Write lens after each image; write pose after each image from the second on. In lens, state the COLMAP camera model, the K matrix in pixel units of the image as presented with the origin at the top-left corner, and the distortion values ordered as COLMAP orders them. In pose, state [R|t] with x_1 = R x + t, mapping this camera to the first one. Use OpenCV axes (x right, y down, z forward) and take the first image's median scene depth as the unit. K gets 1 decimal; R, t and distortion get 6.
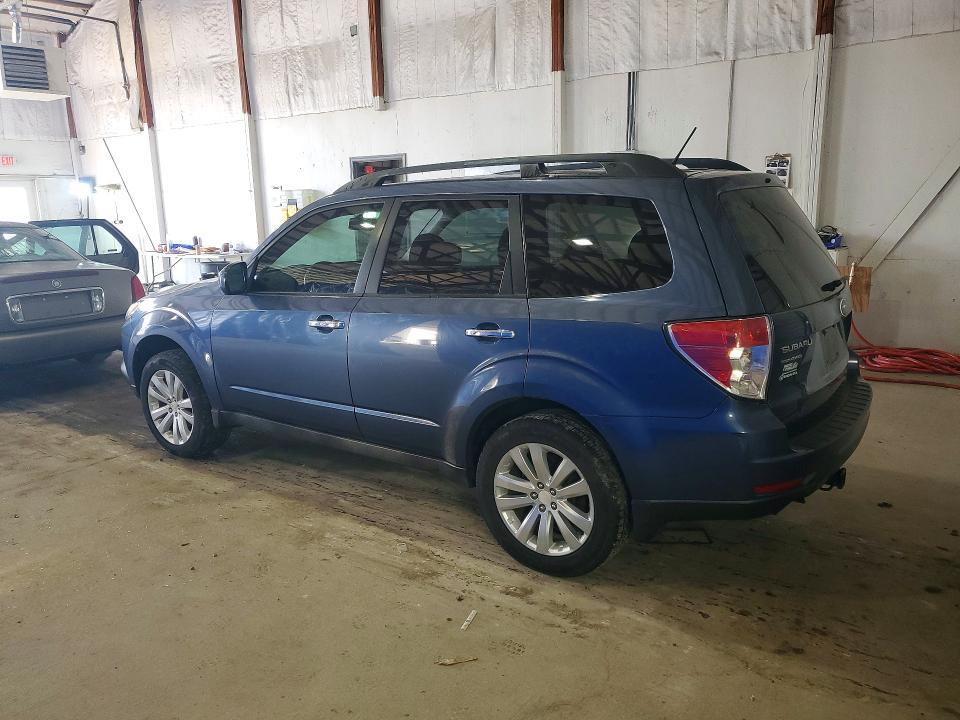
lens RADIAL K [[736.7, 0, 480.3], [0, 736.7, 379.9], [0, 0, 1]] dist [0.007191, 0.001804]
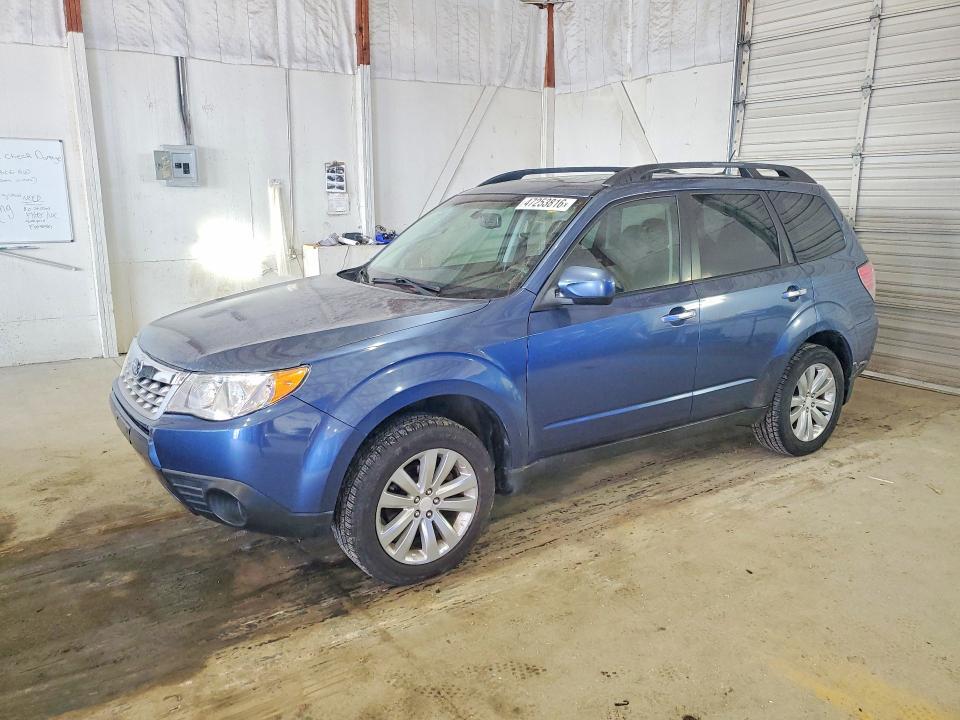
lens RADIAL K [[742.1, 0, 480.0], [0, 742.1, 360.0], [0, 0, 1]] dist [0.006650, -0.001582]
pose [[0.331104, -0.179643, 0.926336, -0.963064], [0.216286, 0.970022, 0.110807, -0.144910], [-0.918472, 0.163664, 0.360033, 0.694651]]
